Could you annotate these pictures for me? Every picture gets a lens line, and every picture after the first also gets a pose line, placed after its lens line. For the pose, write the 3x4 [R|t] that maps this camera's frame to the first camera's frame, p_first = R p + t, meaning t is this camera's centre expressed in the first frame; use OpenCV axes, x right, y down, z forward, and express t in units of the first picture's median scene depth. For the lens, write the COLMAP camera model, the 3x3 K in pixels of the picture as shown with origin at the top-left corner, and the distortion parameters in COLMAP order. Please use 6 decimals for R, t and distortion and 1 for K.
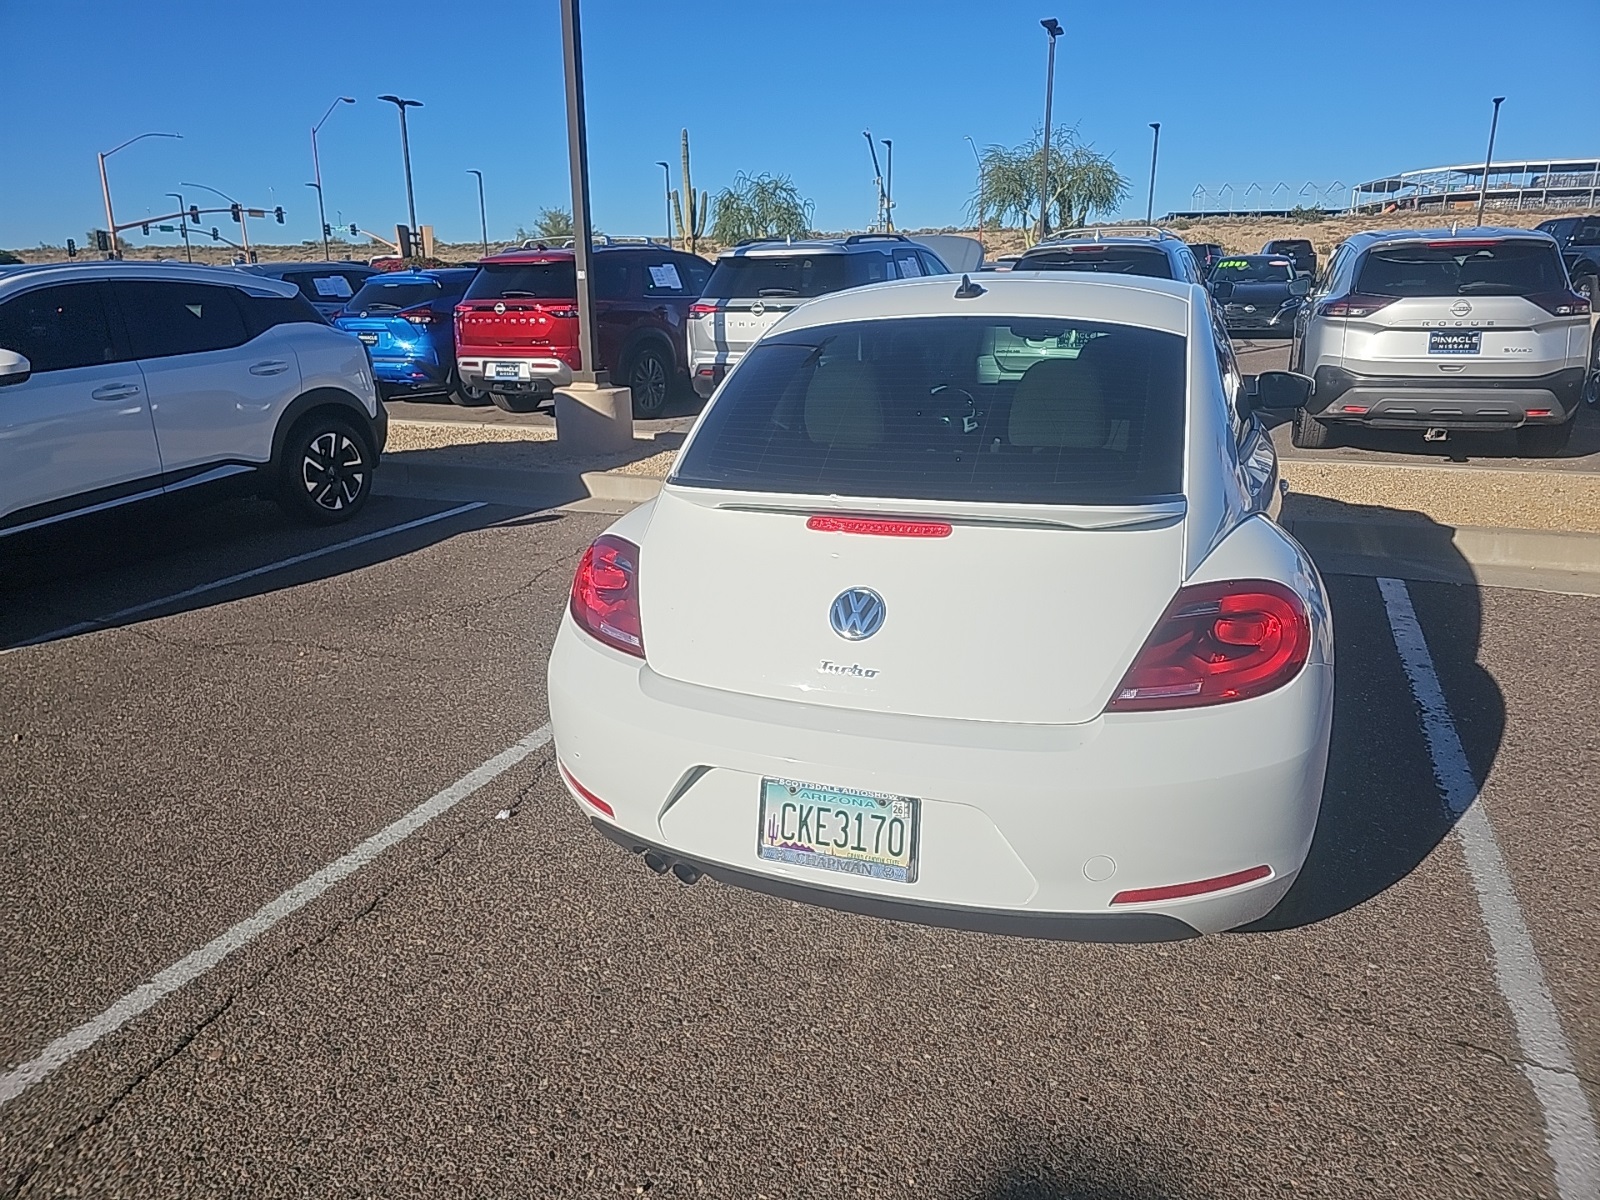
lens RADIAL K [[1043.7, 0, 800.0], [0, 1043.7, 600.0], [0, 0, 1]] dist [0.001360, -0.005113]
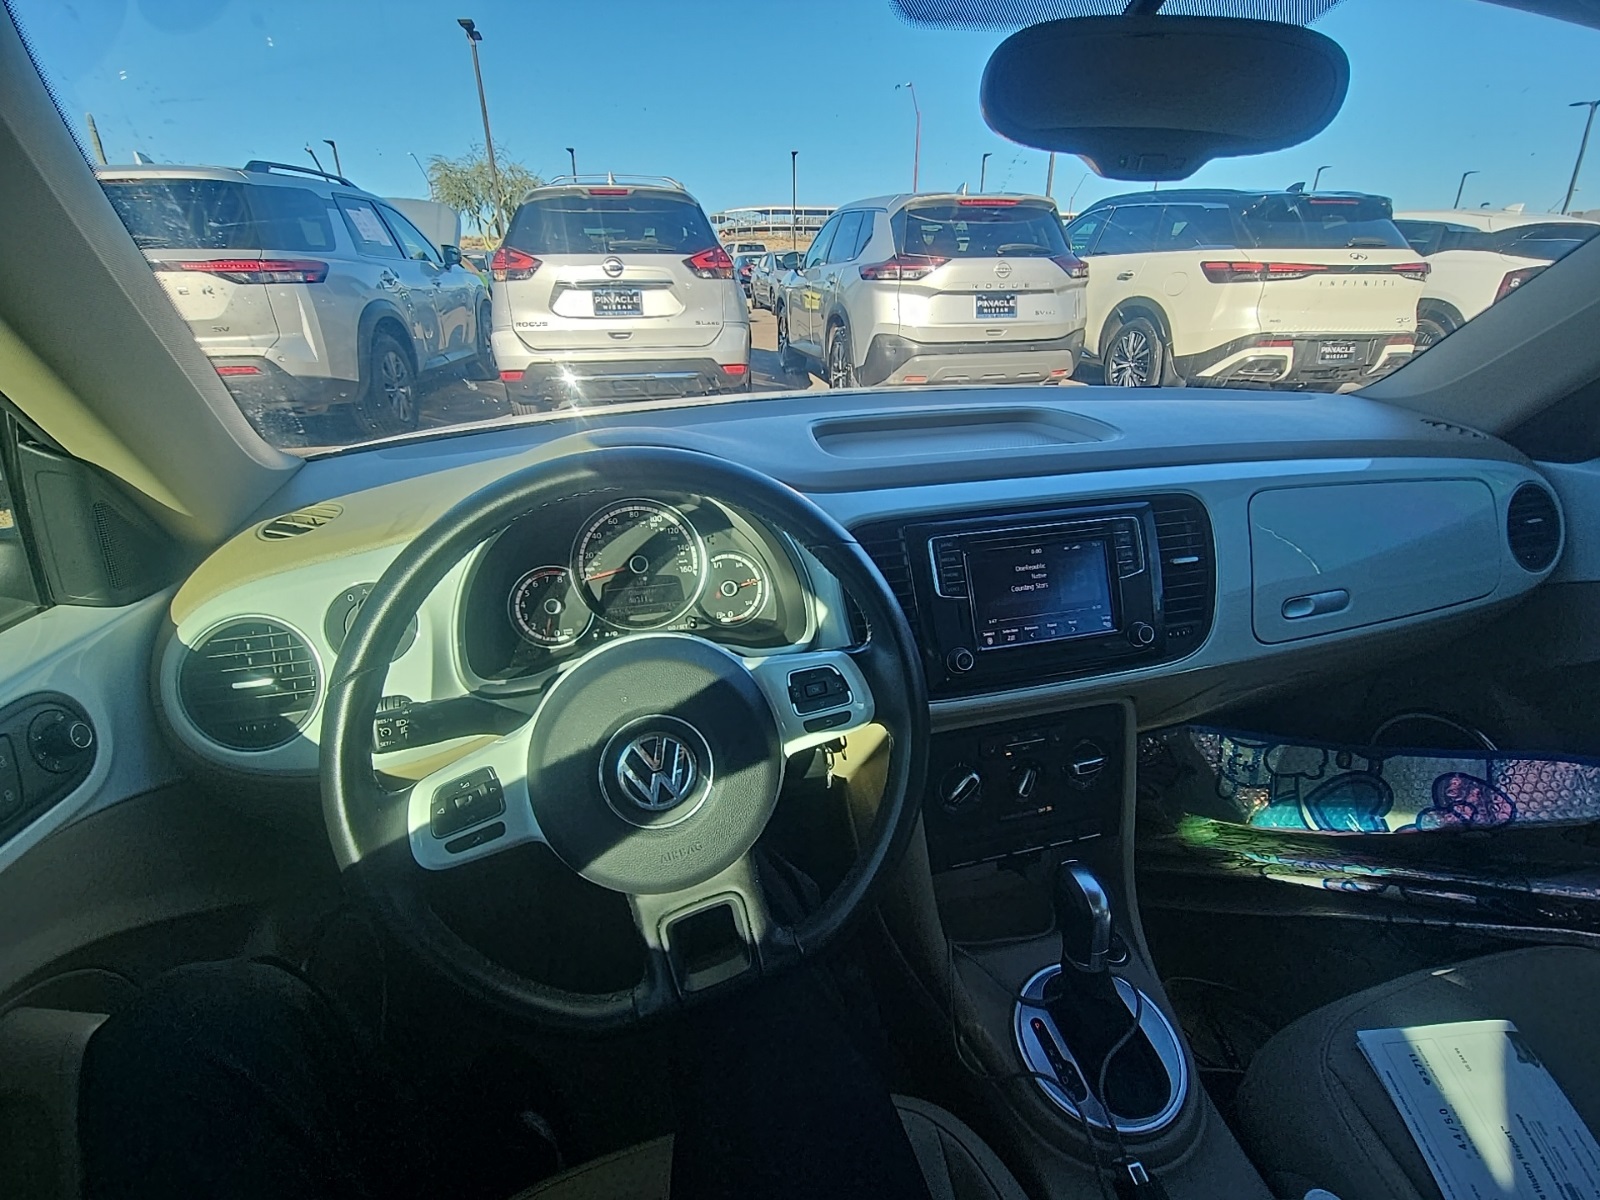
lens RADIAL K [[684.0, 0, 800.0], [0, 684.0, 600.0], [0, 0, 1]] dist [0.013499, -0.011955]
pose [[0.826917, -0.227548, 0.514228, 0.051313], [0.155540, 0.971346, 0.179703, -0.095580], [-0.540385, -0.068616, 0.838616, 0.421127]]
